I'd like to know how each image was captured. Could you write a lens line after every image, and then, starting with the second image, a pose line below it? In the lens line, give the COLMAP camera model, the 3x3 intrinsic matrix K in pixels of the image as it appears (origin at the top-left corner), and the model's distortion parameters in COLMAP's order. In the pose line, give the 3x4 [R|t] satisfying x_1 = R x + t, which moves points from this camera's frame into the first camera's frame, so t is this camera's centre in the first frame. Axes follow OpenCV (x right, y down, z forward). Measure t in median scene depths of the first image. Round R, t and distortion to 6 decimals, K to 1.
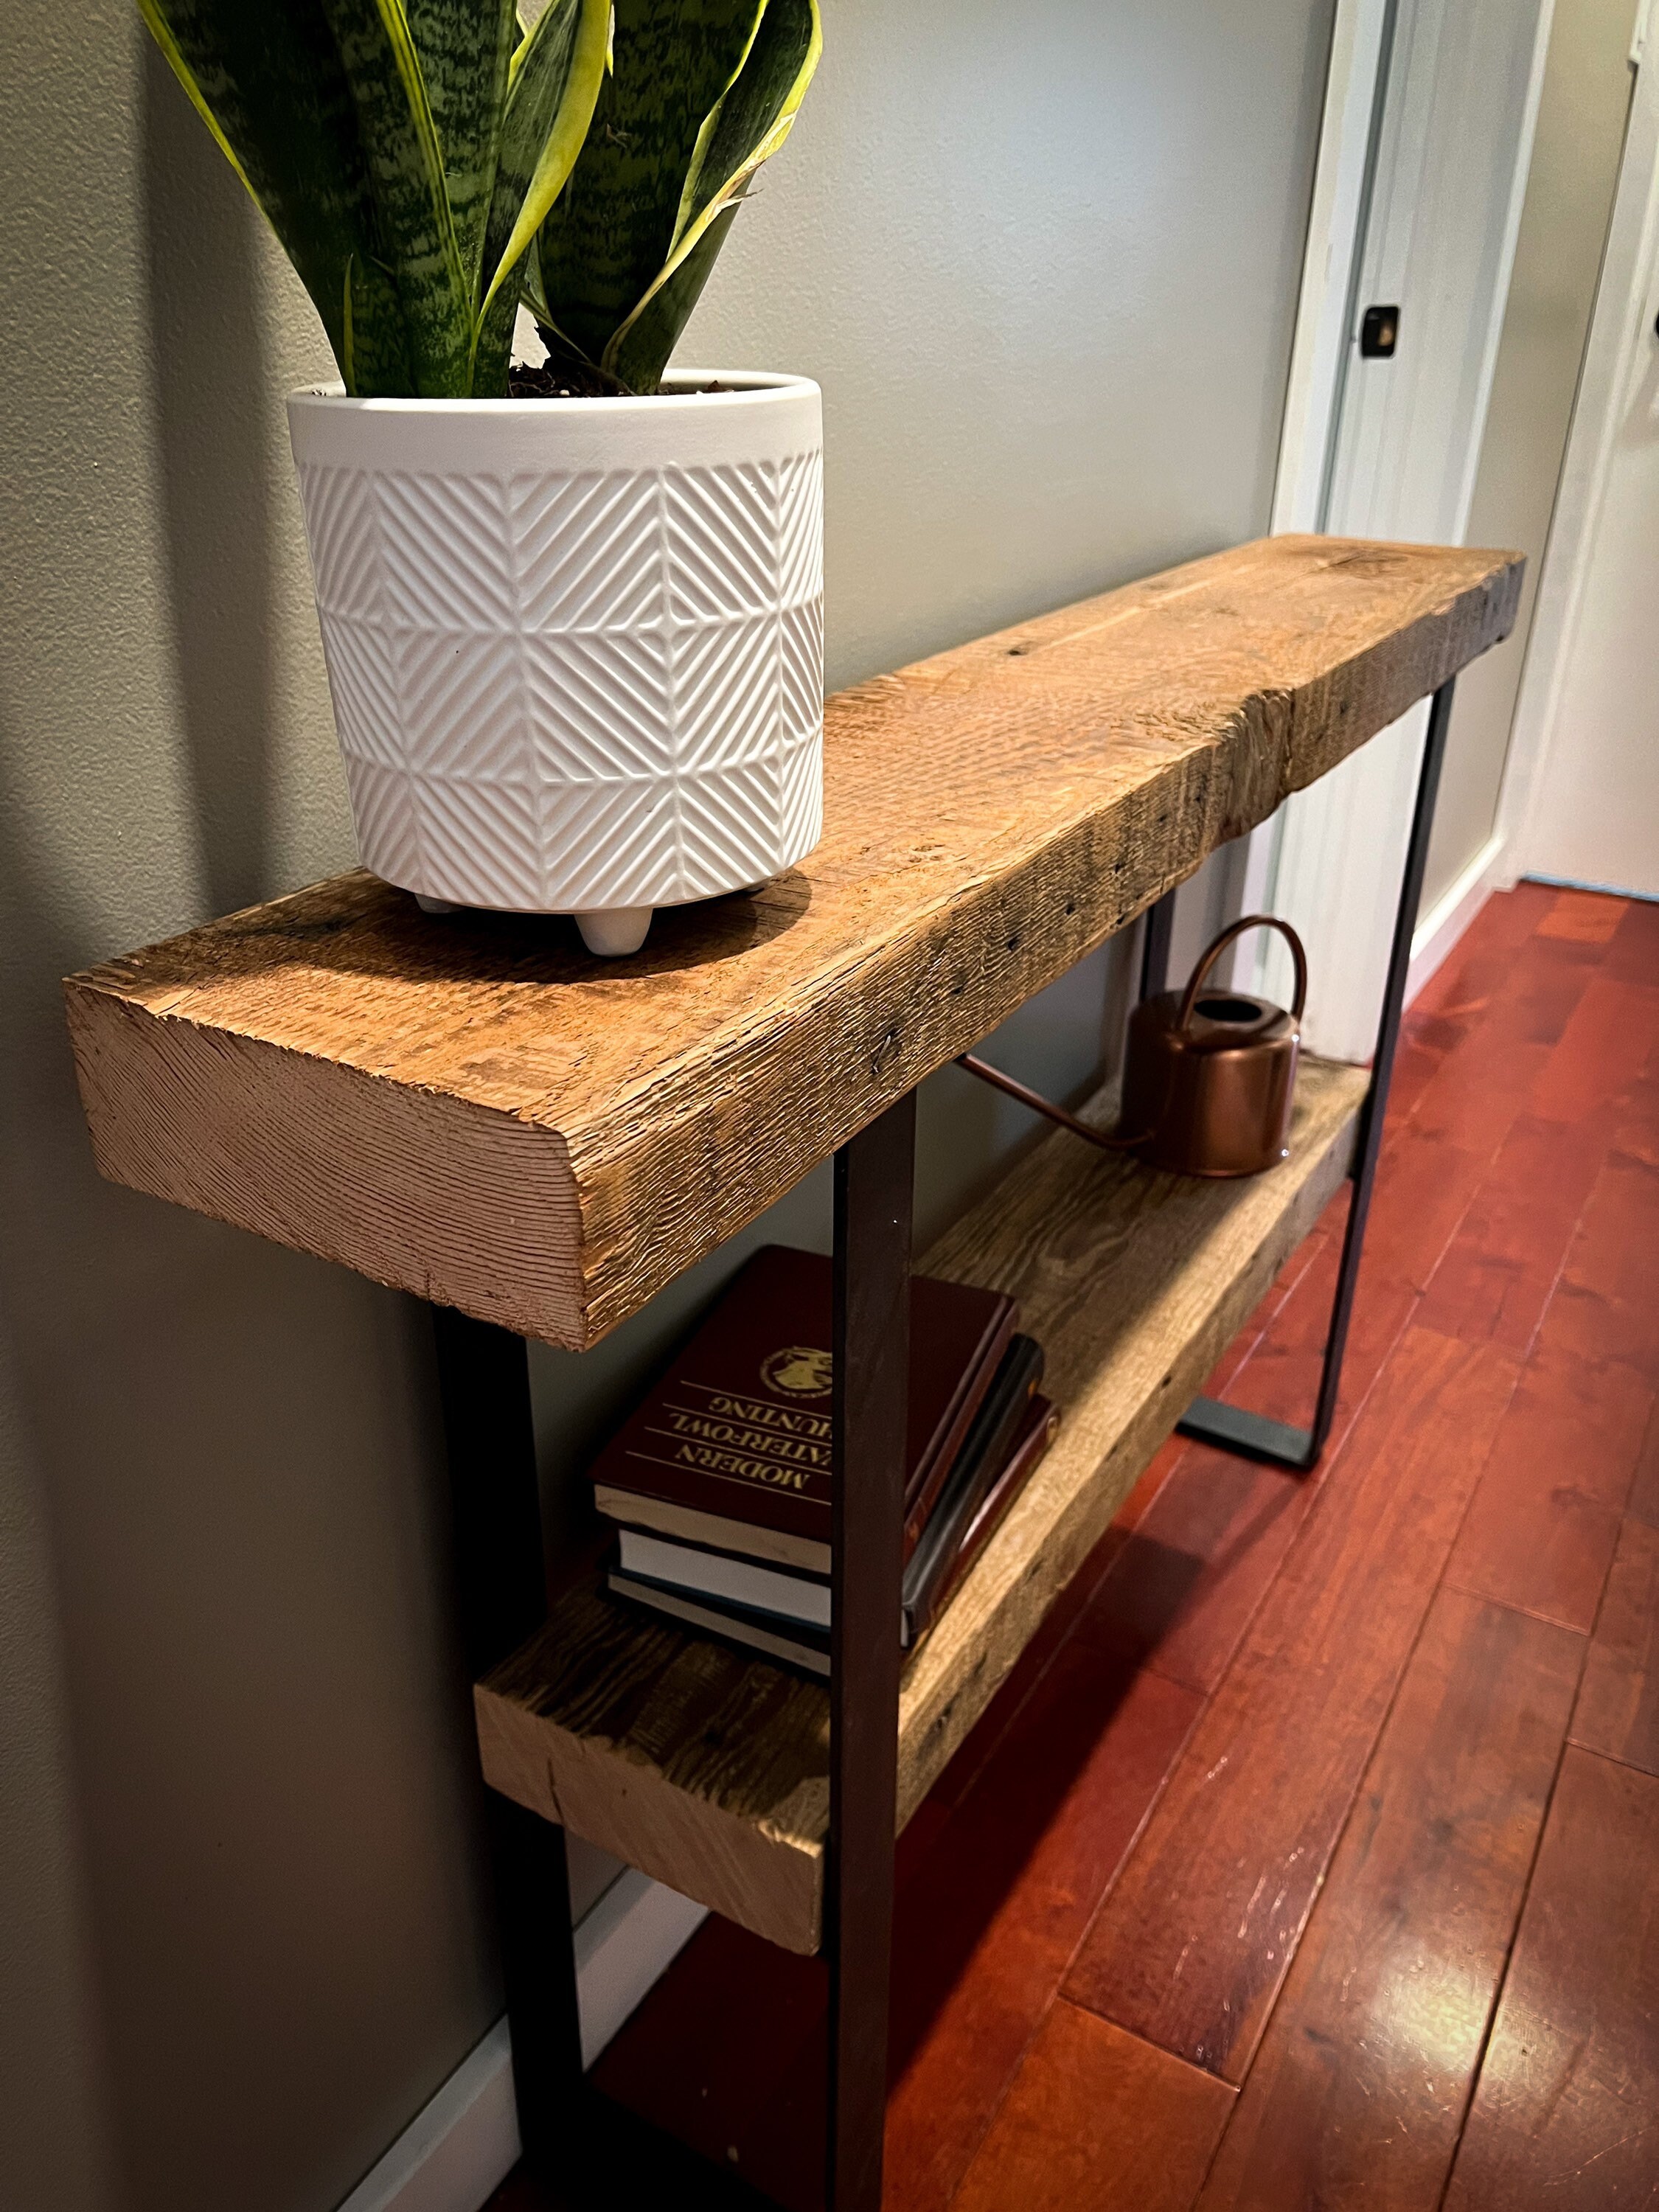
lens RADIAL K [[1704.1, 0, 839.7], [0, 1704.1, 1111.8], [0, 0, 1]] dist [0.203355, -0.113542]
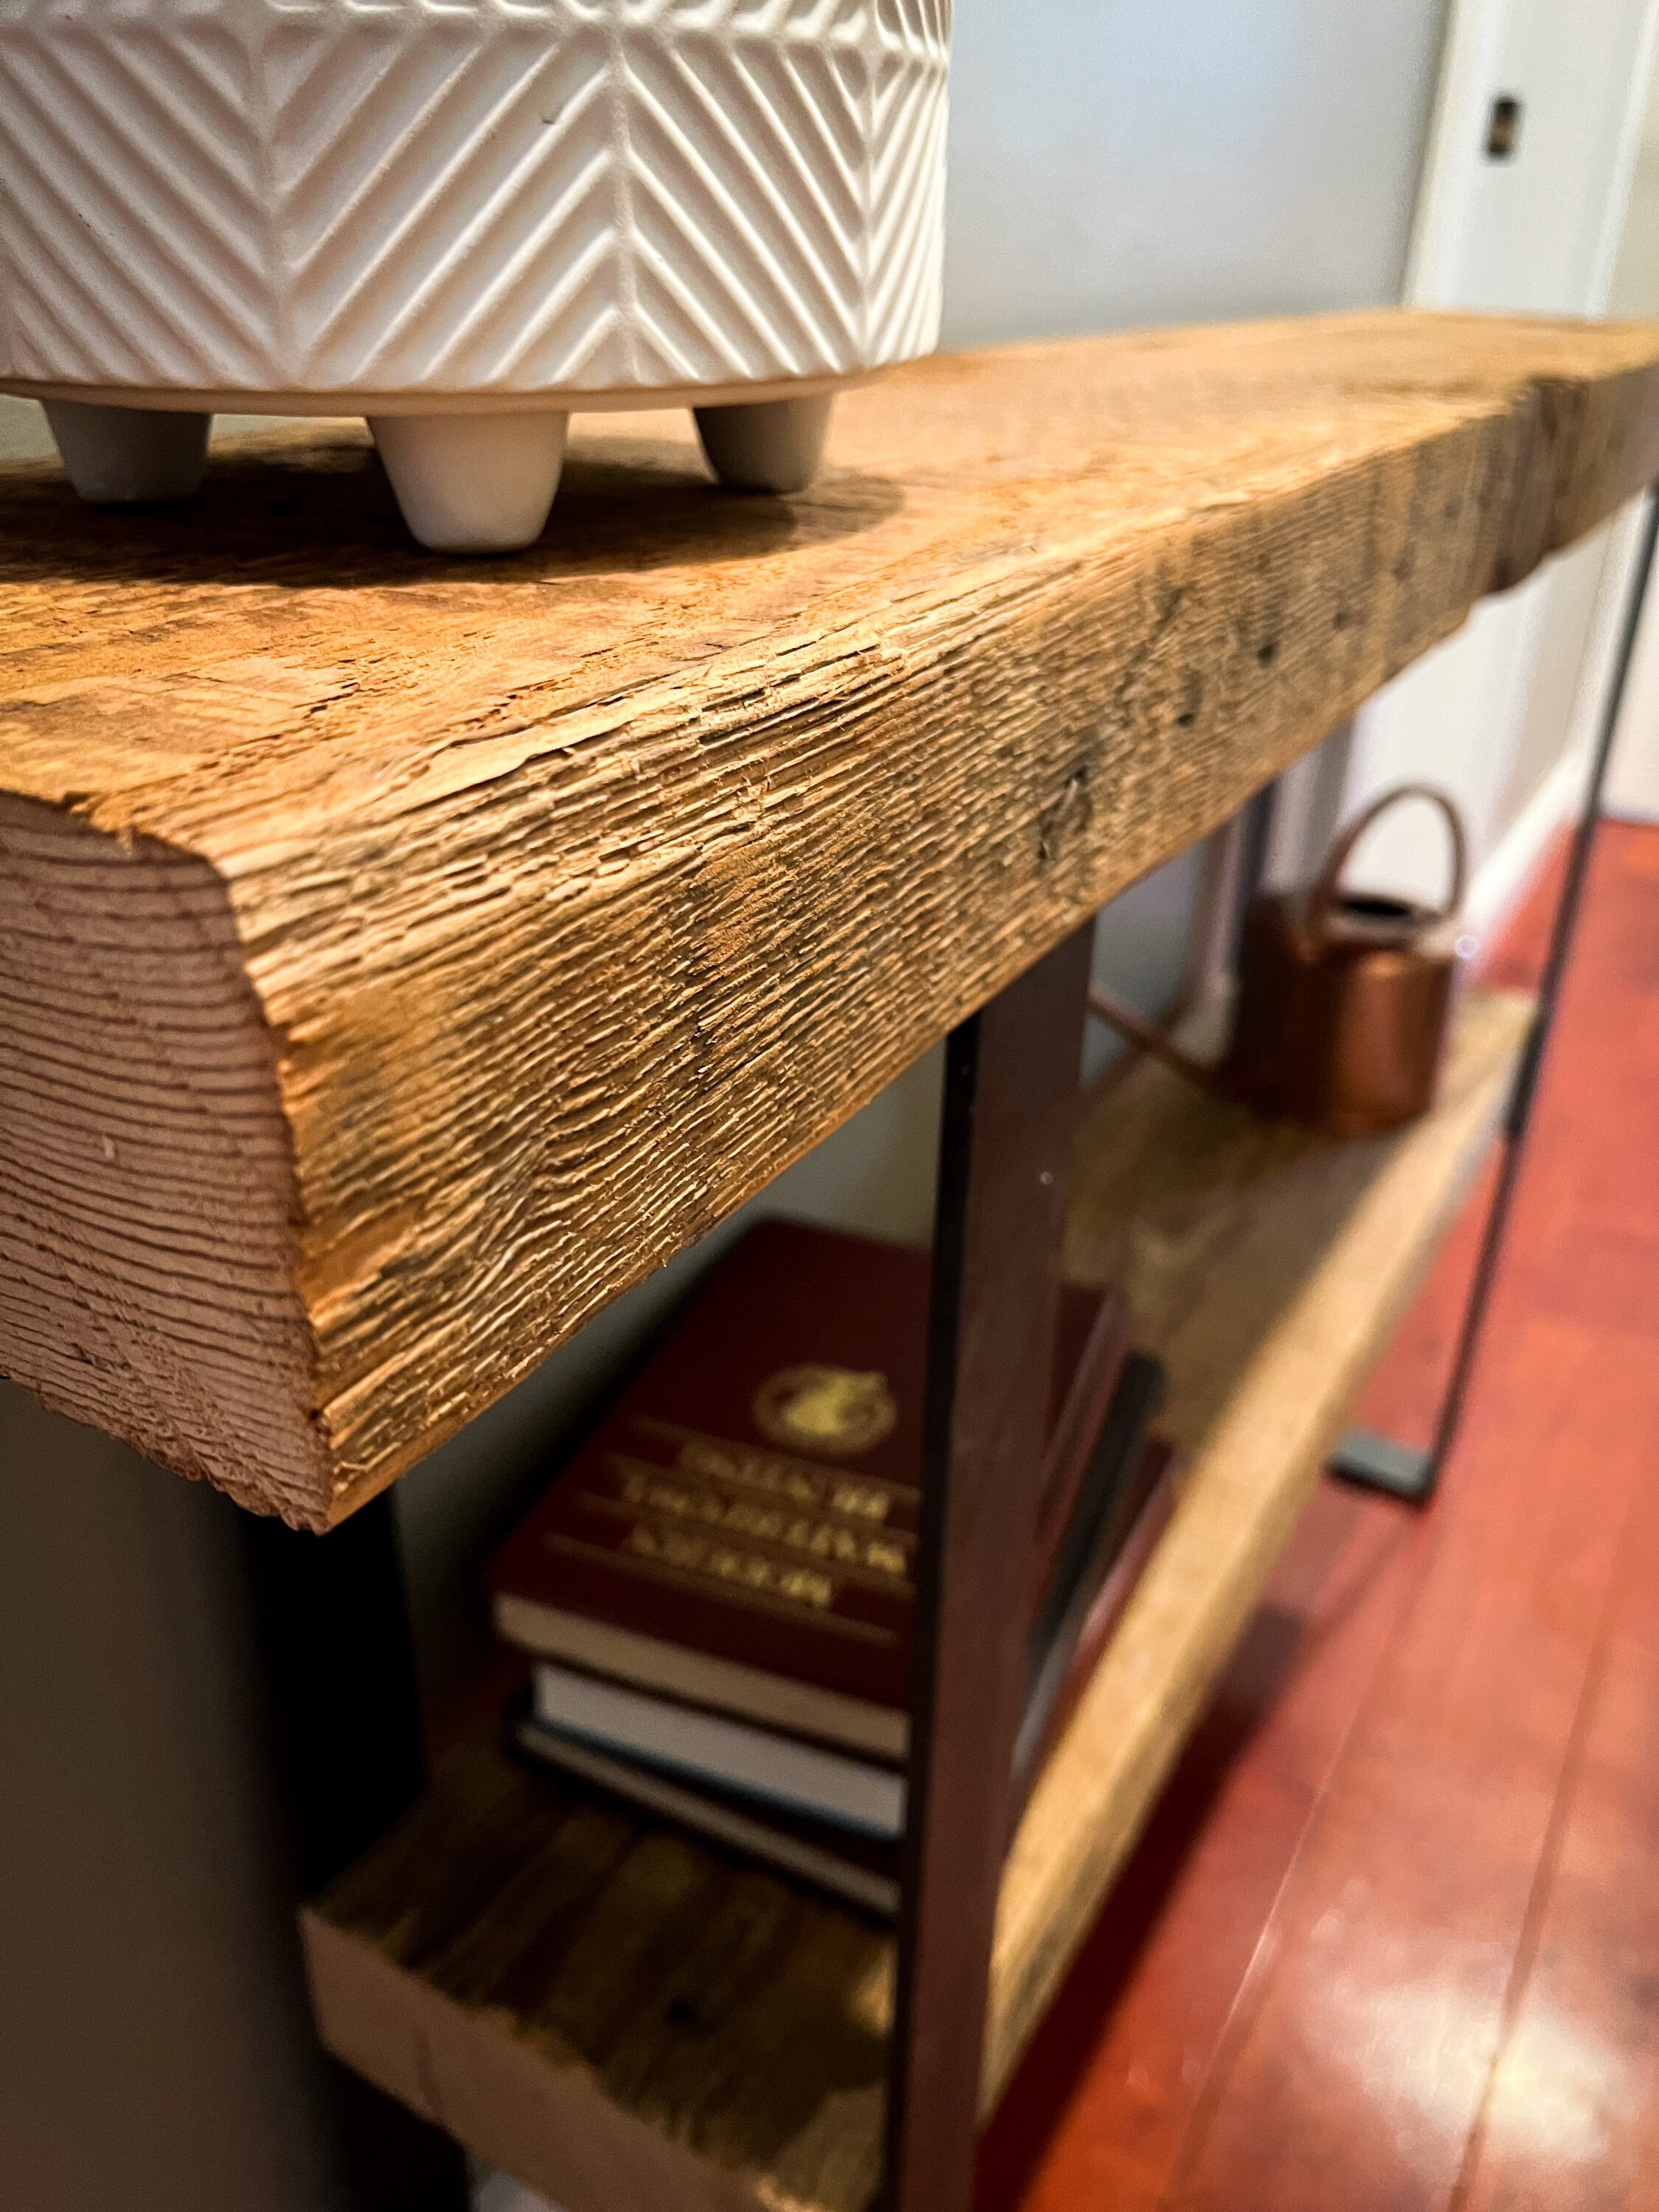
lens RADIAL K [[1712.3, 0, 847.5], [0, 1712.3, 1103.2], [0, 0, 1]] dist [0.068070, -0.114936]
pose [[0.999681, 0.012456, 0.021984, -0.046049], [-0.012767, 0.999820, 0.014036, 0.041581], [-0.021805, -0.014313, 0.999660, 0.572355]]
